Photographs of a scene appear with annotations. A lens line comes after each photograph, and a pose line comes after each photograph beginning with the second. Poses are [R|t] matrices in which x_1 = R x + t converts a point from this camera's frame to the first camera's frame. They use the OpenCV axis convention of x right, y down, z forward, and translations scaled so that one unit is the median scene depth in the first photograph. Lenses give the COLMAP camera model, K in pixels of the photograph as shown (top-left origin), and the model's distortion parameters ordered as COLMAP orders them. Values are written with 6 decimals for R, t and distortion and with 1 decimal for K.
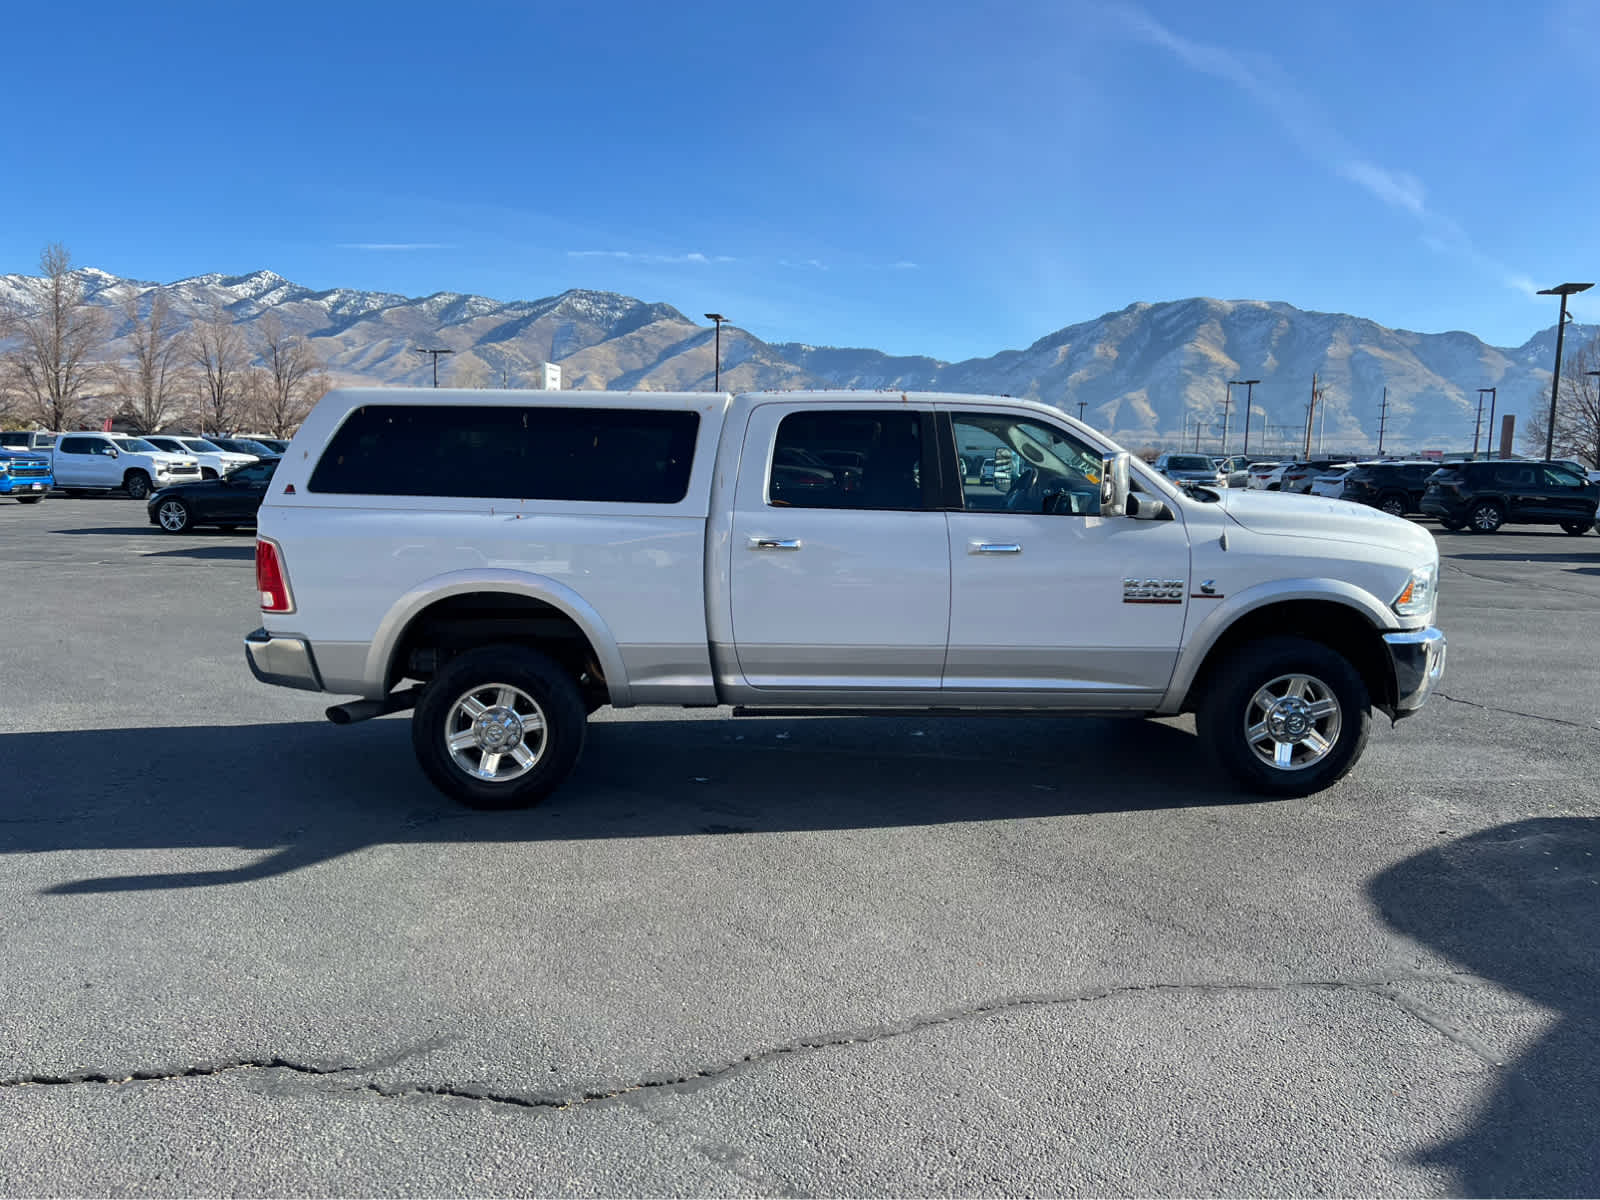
lens RADIAL K [[1171.0, 0, 800.0], [0, 1171.0, 600.0], [0, 0, 1]] dist [0.056625, -0.060425]
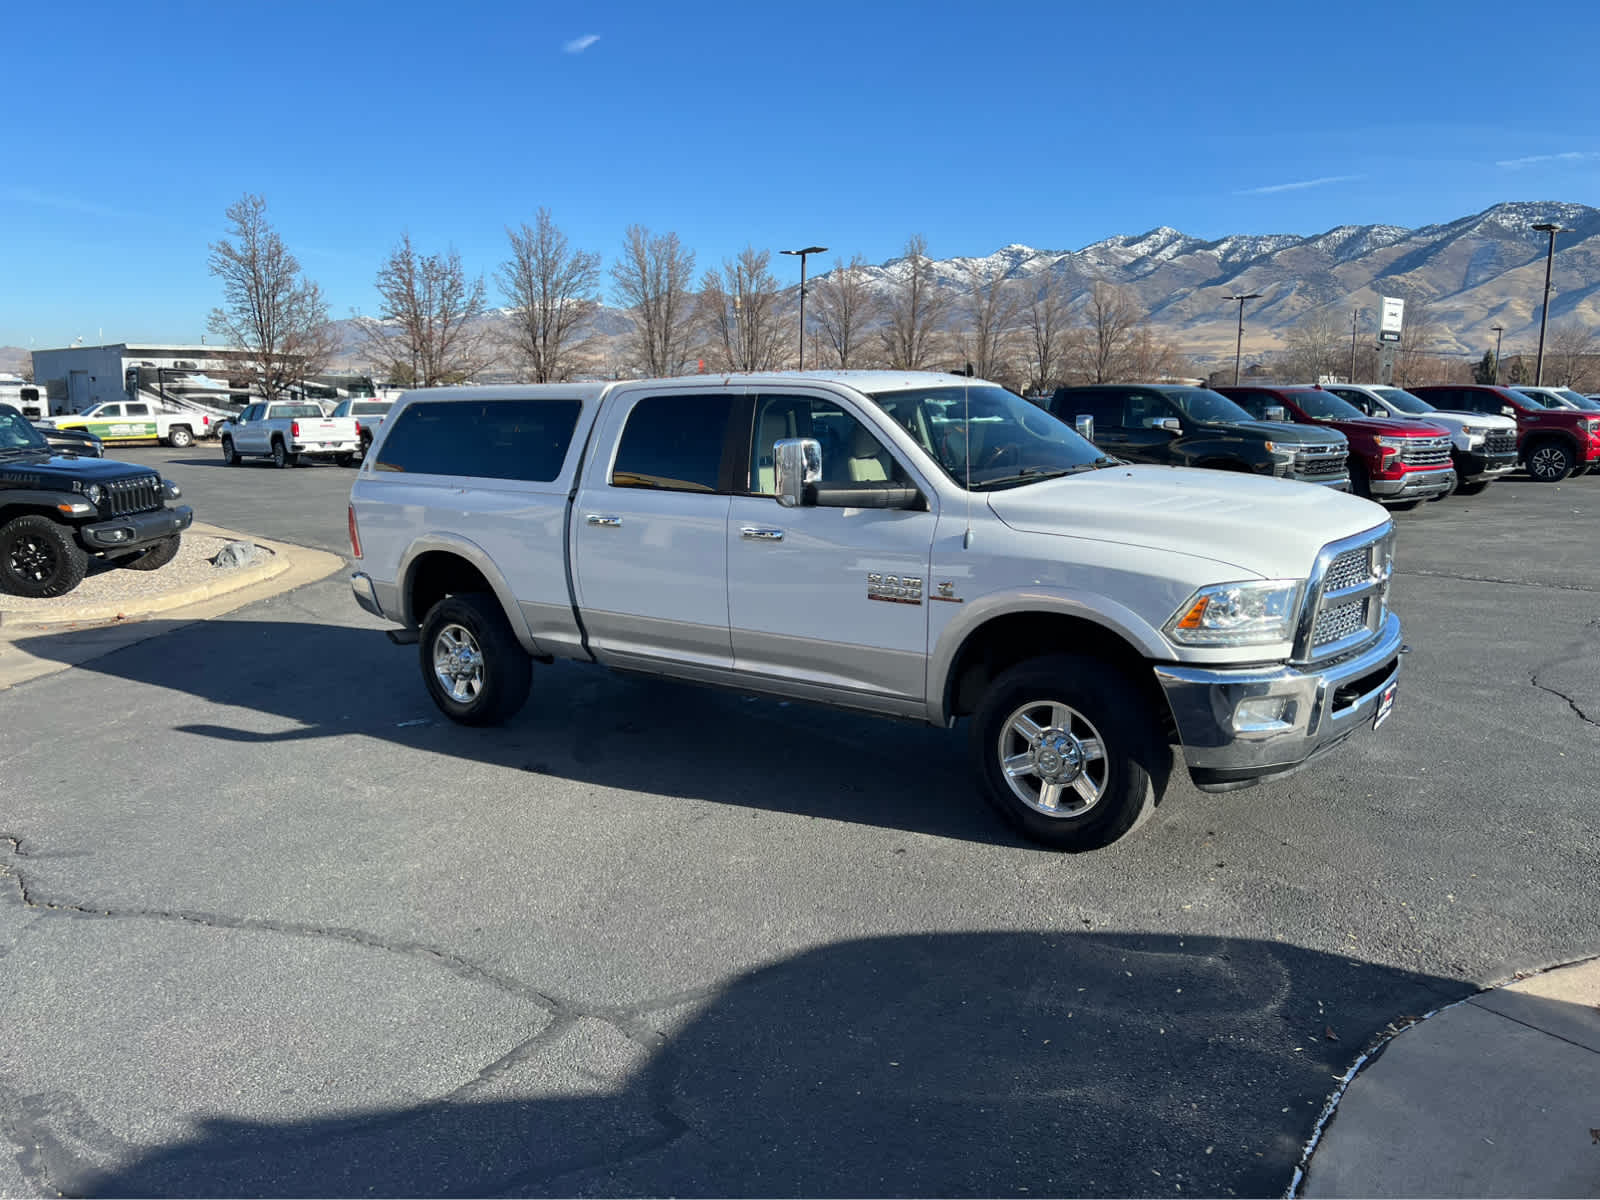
lens RADIAL K [[1171.0, 0, 800.0], [0, 1171.0, 600.0], [0, 0, 1]] dist [0.056625, -0.060425]
pose [[0.778175, 0.079036, -0.623055, 0.791714], [-0.052830, 0.996772, 0.060460, -0.048923], [0.625822, -0.014133, 0.779838, 0.250636]]
